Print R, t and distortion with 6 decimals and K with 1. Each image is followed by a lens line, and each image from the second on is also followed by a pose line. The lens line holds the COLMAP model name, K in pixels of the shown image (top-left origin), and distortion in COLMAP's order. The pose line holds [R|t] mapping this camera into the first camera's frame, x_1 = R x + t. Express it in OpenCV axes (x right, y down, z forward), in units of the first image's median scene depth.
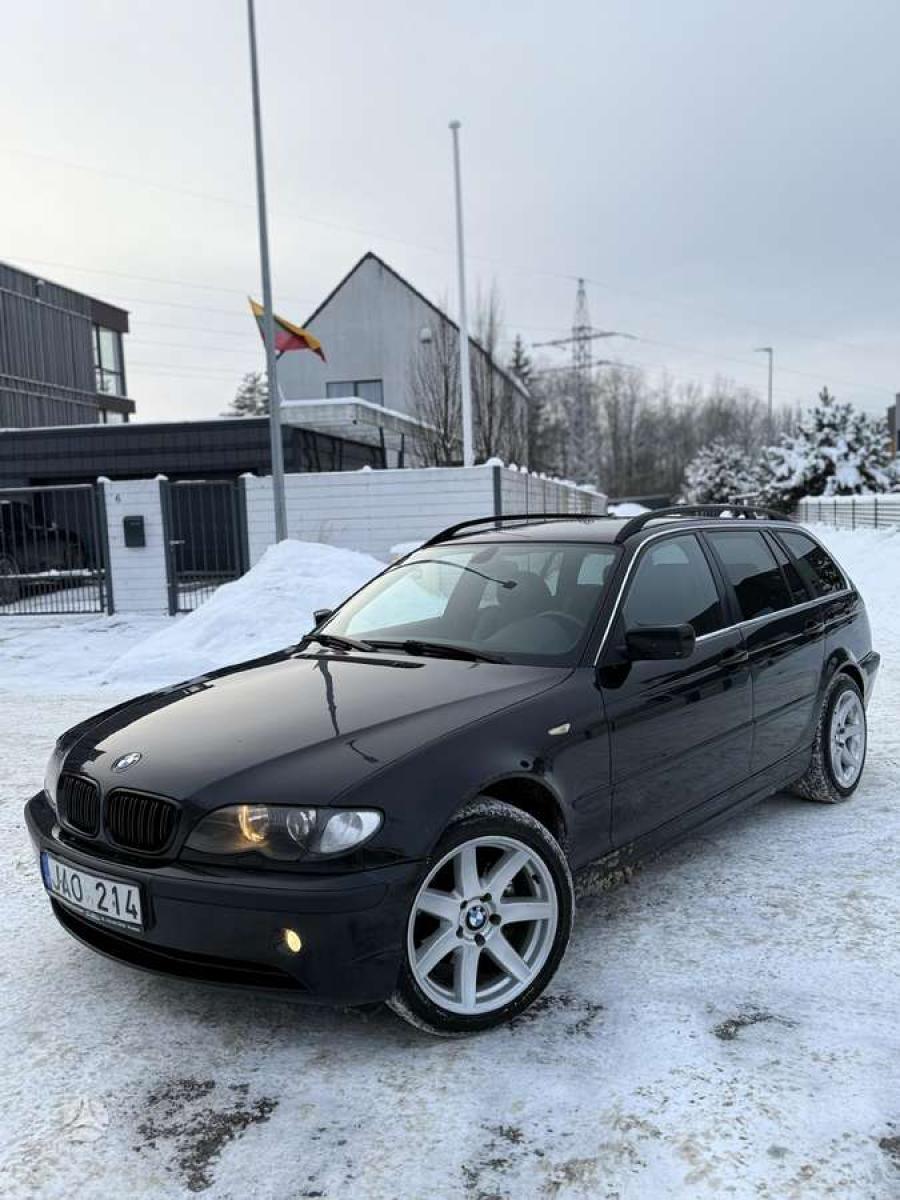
lens RADIAL K [[959.4, 0, 436.6], [0, 959.4, 609.9], [0, 0, 1]] dist [0.072006, -0.009022]
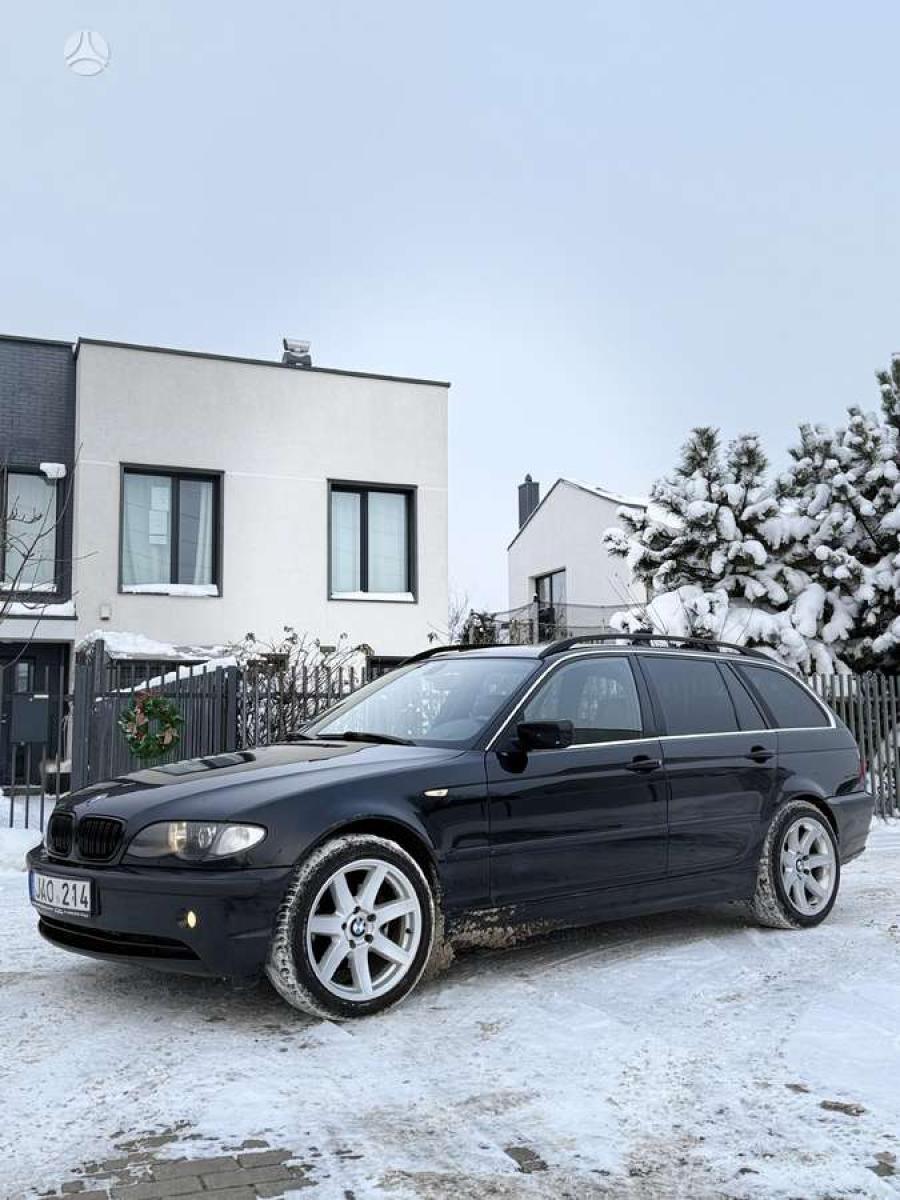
lens RADIAL K [[1213.4, 0, 444.6], [0, 1213.4, 598.6], [0, 0, 1]] dist [0.079431, 0.000000]
pose [[0.990294, 0.014496, -0.138233, 0.374198], [-0.038767, 0.983885, -0.174549, 0.161706], [0.133476, 0.178214, 0.974897, -0.605390]]
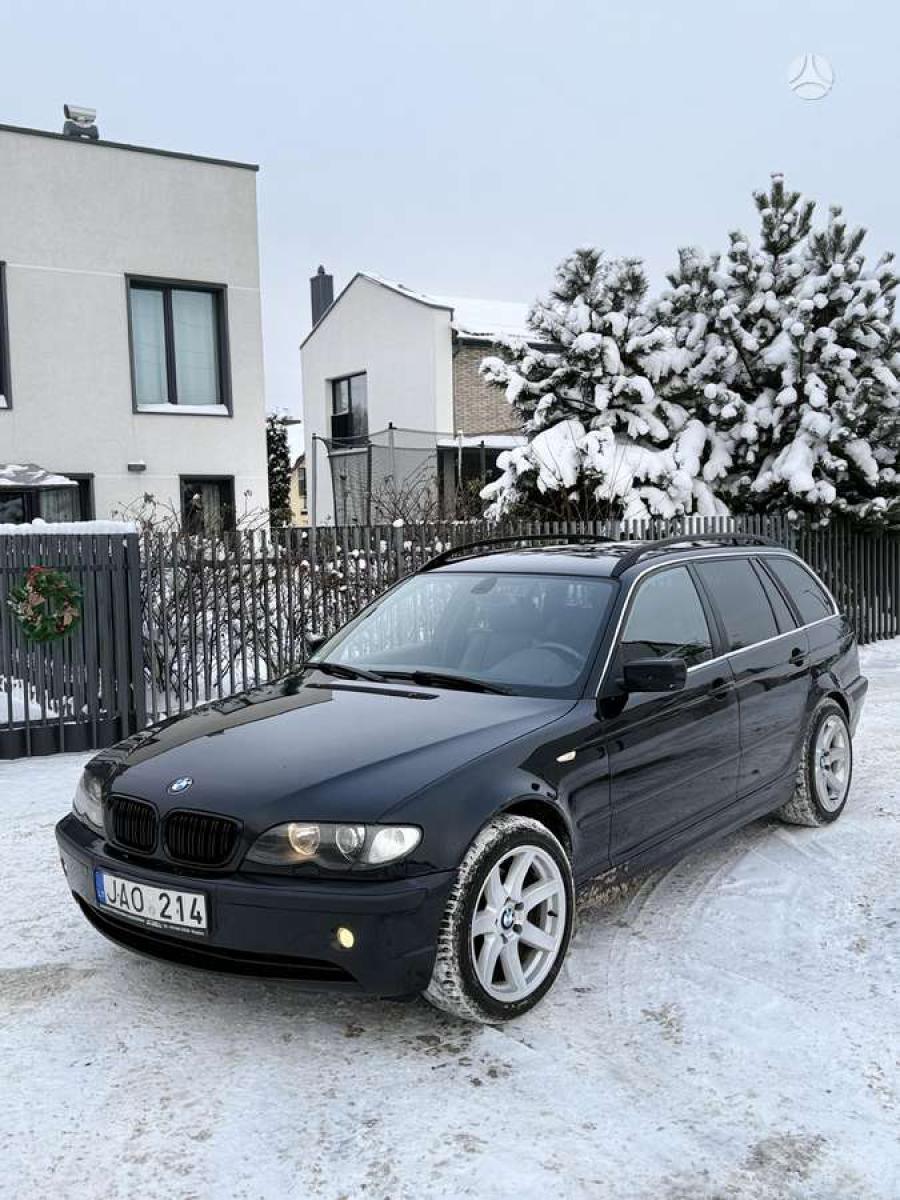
lens RADIAL K [[1213.4, 0, 450.1], [0, 1213.4, 604.6], [0, 0, 1]] dist [0.079431, 0.000000]
pose [[0.997189, 0.008108, 0.074486, -0.118037], [-0.008145, 0.999967, 0.000187, -0.052555], [-0.074482, -0.000793, 0.997222, -0.409303]]
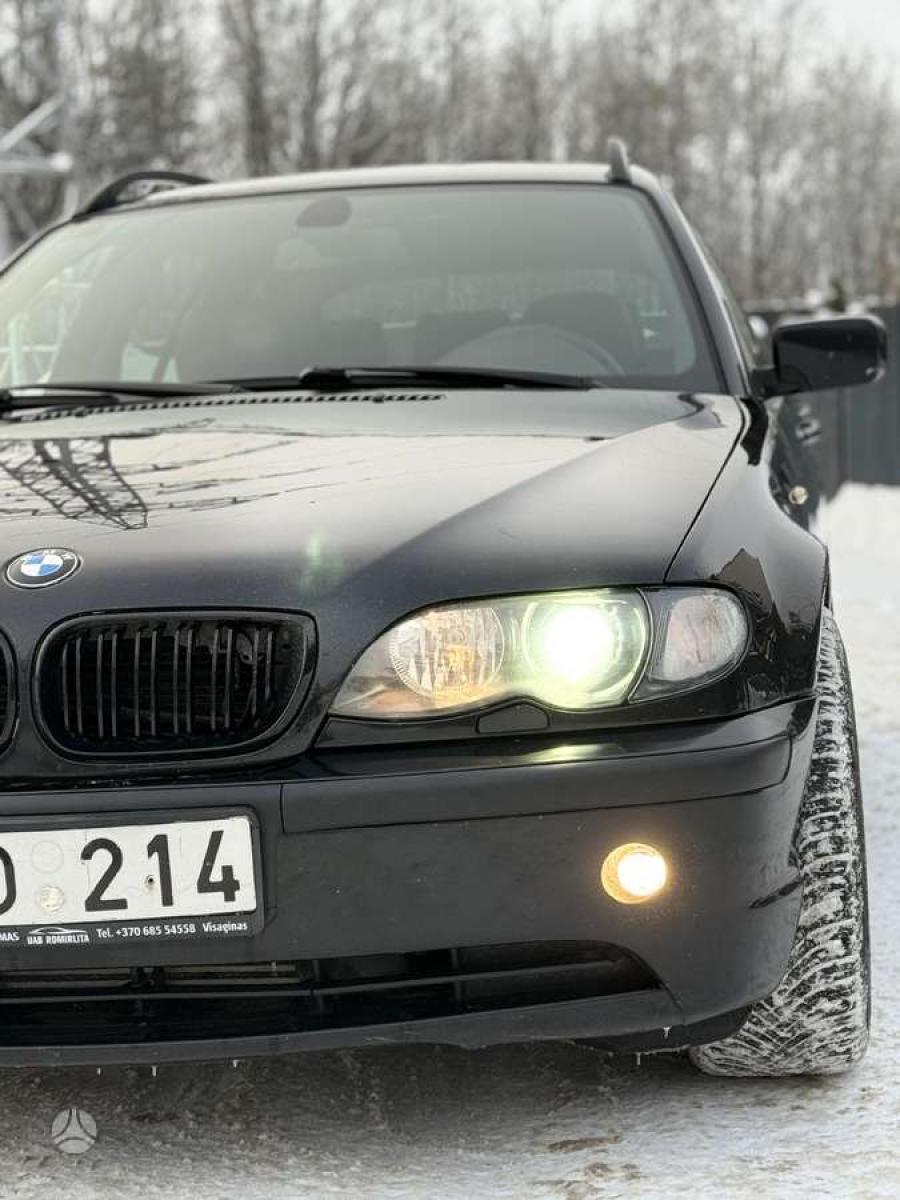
lens RADIAL K [[2378.2, 0, 450.1], [0, 2378.2, 600.9], [0, 0, 1]] dist [0.210946, 0.000000]
pose [[0.846325, -0.046807, 0.530607, -0.699450], [0.060067, 0.998164, -0.007754, 0.189025], [-0.529270, 0.038434, 0.847582, 0.088228]]
